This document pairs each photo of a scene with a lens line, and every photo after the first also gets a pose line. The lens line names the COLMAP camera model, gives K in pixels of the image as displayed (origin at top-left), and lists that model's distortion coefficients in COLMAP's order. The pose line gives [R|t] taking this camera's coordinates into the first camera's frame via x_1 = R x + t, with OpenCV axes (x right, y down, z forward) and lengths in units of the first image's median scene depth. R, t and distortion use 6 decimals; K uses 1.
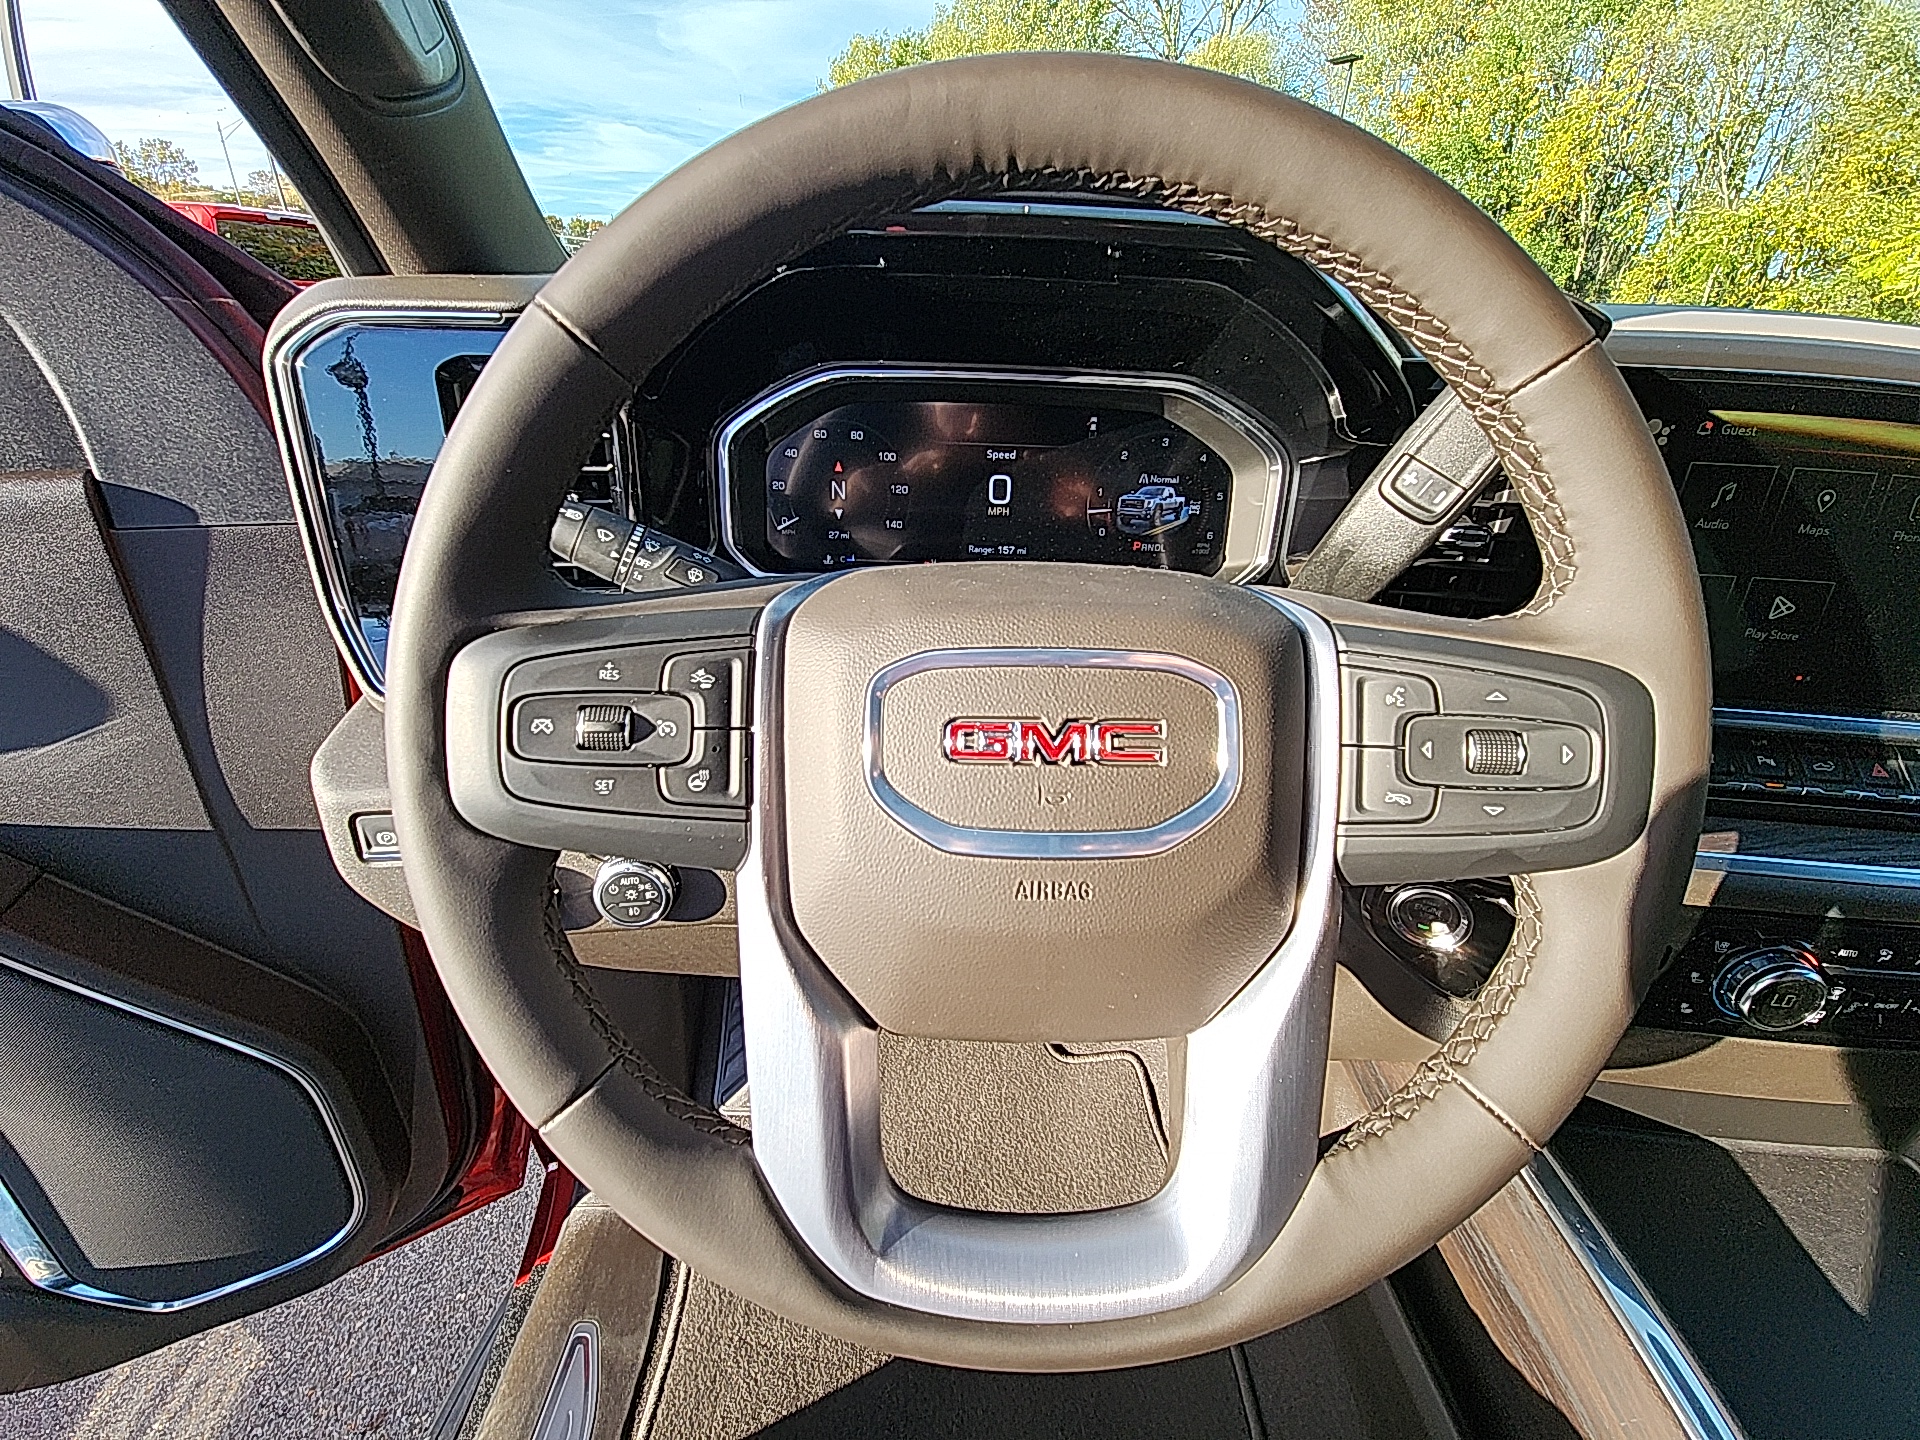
lens RADIAL K [[771.4, 0, 953.9], [0, 771.4, 693.5], [0, 0, 1]] dist [0.005609, -0.005491]
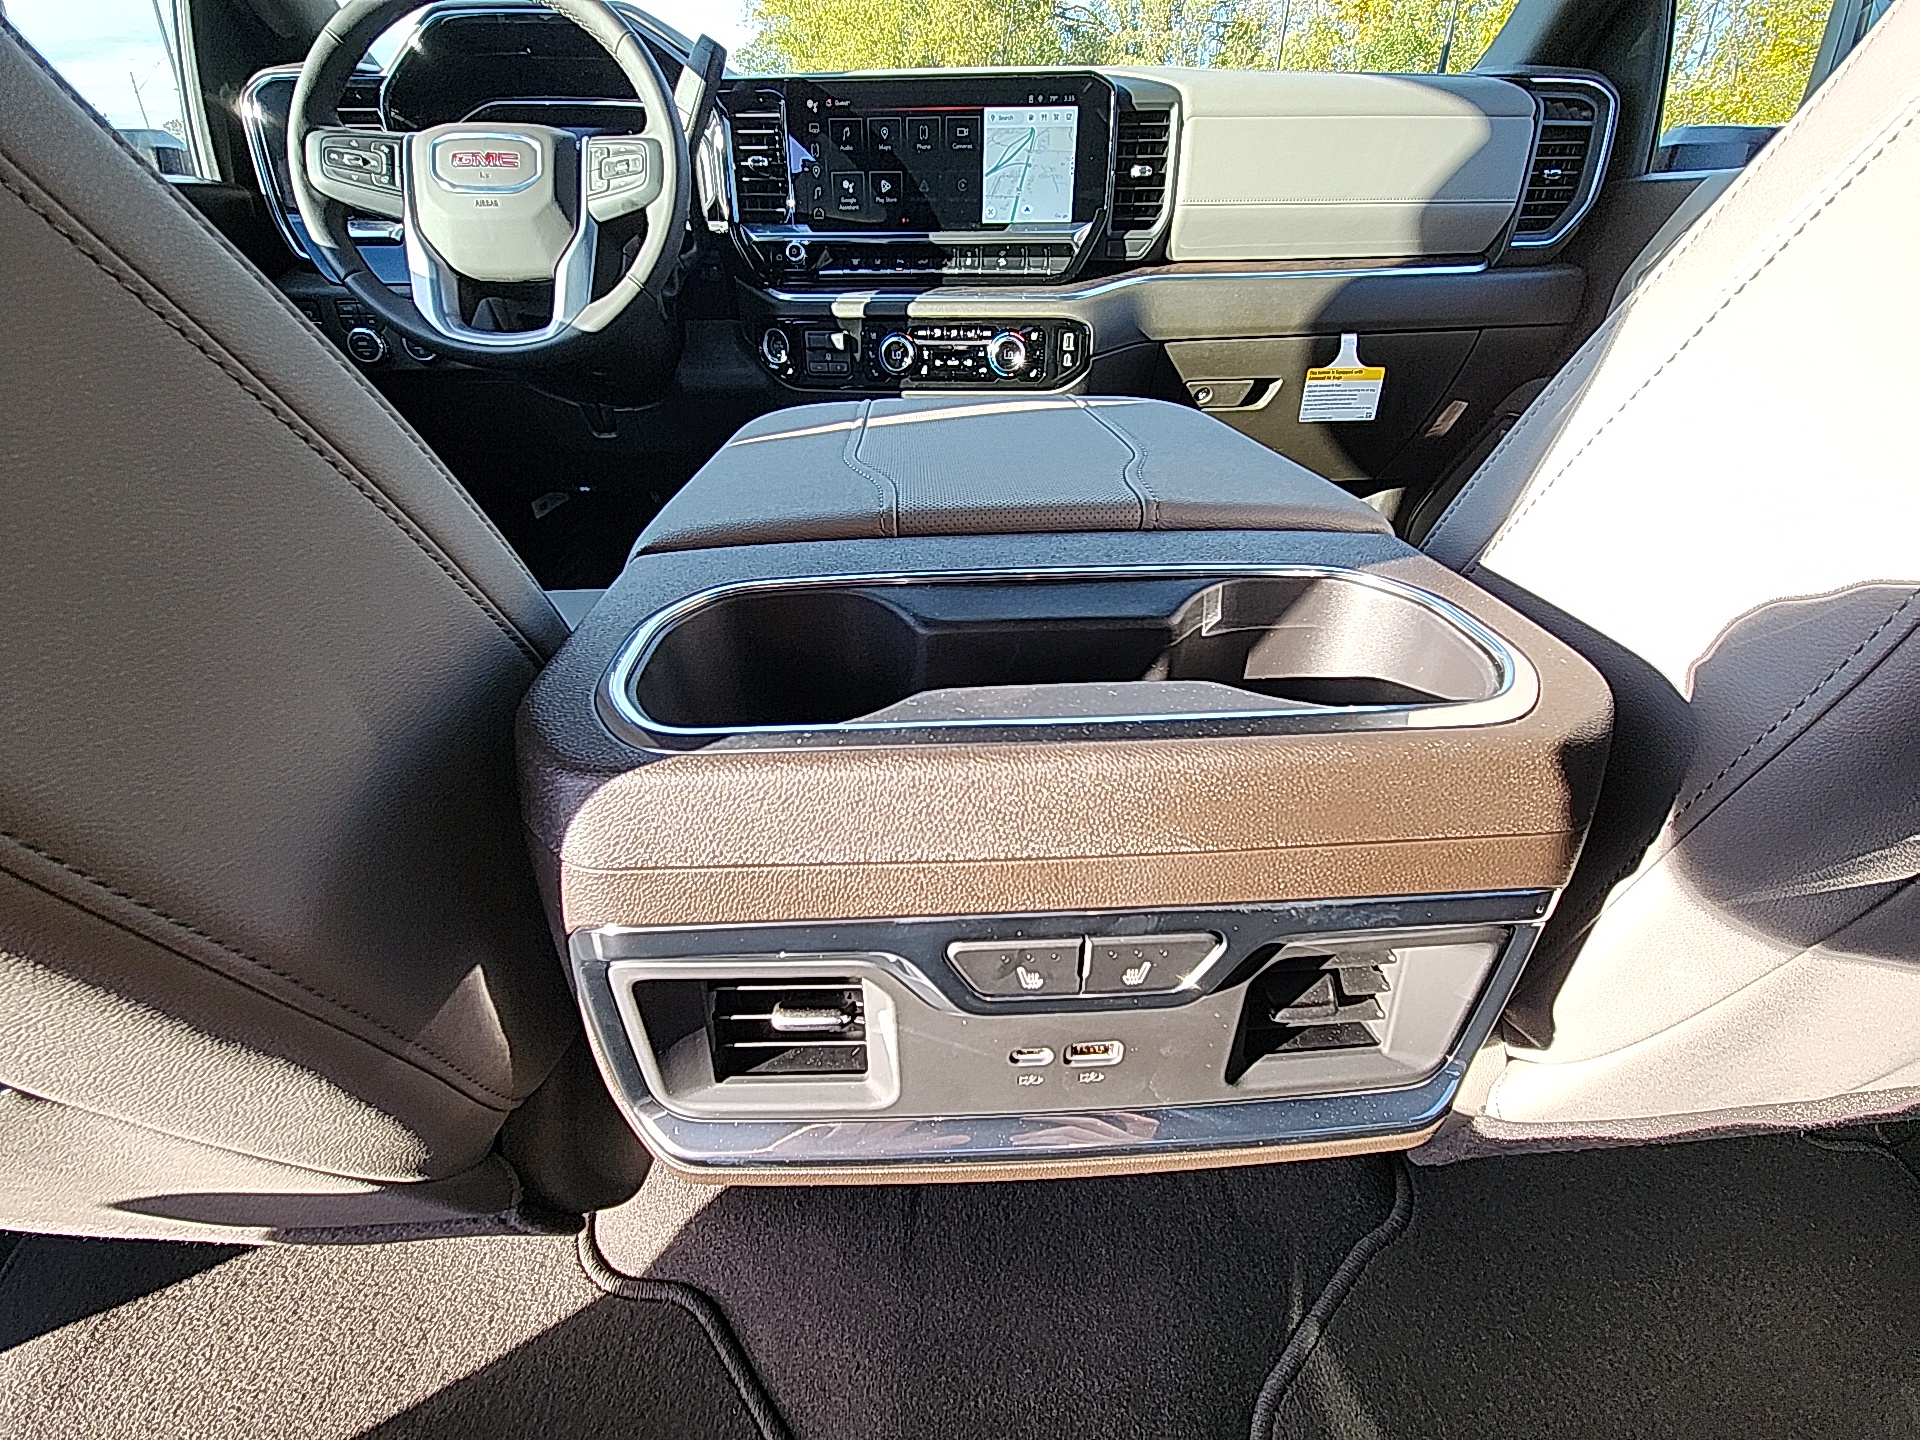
lens RADIAL K [[770.0, 0, 954.9], [0, 770.0, 689.5], [0, 0, 1]] dist [0.010854, -0.006364]
pose [[0.998711, -0.045859, 0.021763, 1.298405], [0.044333, 0.996831, 0.066057, 1.457087], [-0.024724, -0.065007, 0.997578, -1.691942]]
